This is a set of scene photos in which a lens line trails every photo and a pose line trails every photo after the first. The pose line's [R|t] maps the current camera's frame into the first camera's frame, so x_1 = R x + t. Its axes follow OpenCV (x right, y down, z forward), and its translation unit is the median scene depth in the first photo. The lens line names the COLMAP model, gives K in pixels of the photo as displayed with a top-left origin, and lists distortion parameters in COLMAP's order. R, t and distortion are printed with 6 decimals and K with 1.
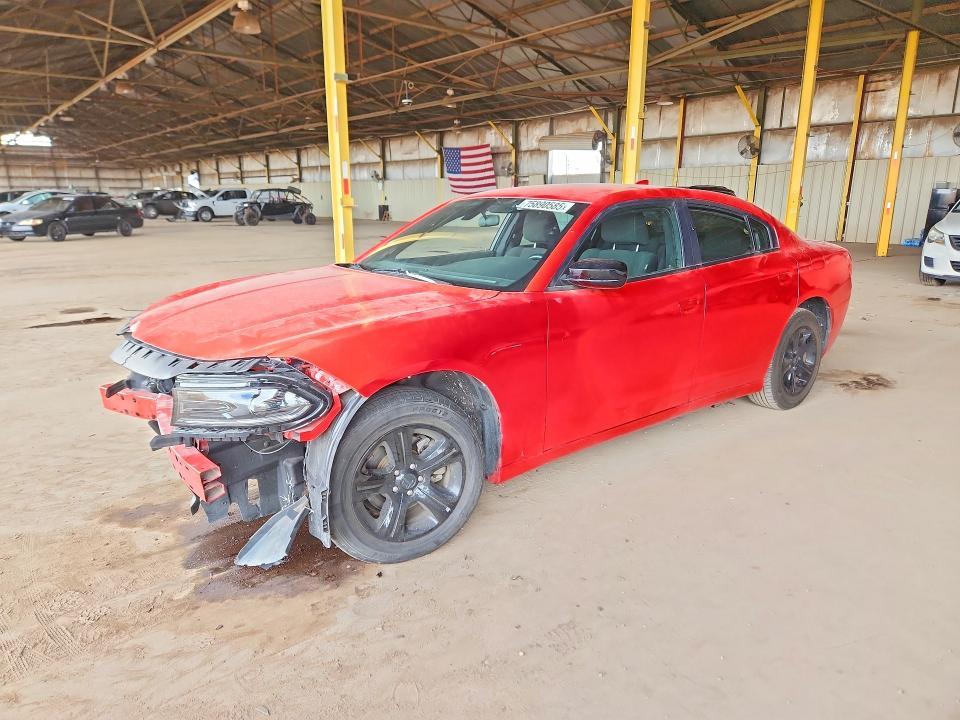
lens RADIAL K [[643.4, 0, 476.3], [0, 643.4, 359.6], [0, 0, 1]] dist [0.065966, -0.076550]
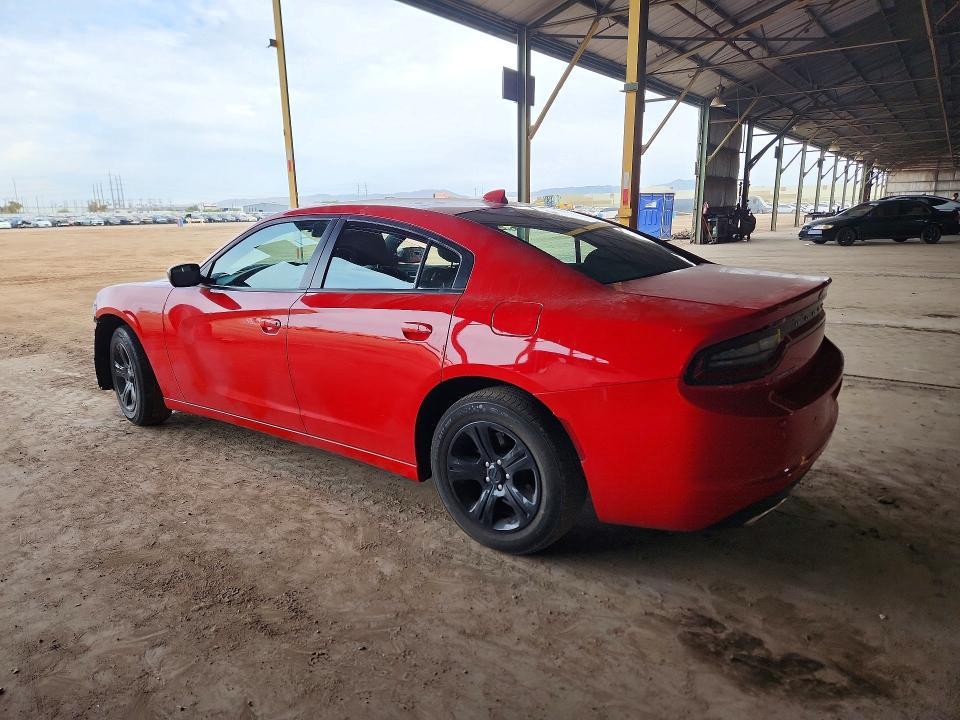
lens RADIAL K [[643.4, 0, 476.3], [0, 643.4, 359.6], [0, 0, 1]] dist [0.065966, -0.076550]
pose [[0.256183, 0.212020, -0.943089, 1.543539], [-0.217534, 0.963267, 0.157465, -0.288726], [0.941833, 0.164814, 0.292895, 1.182477]]
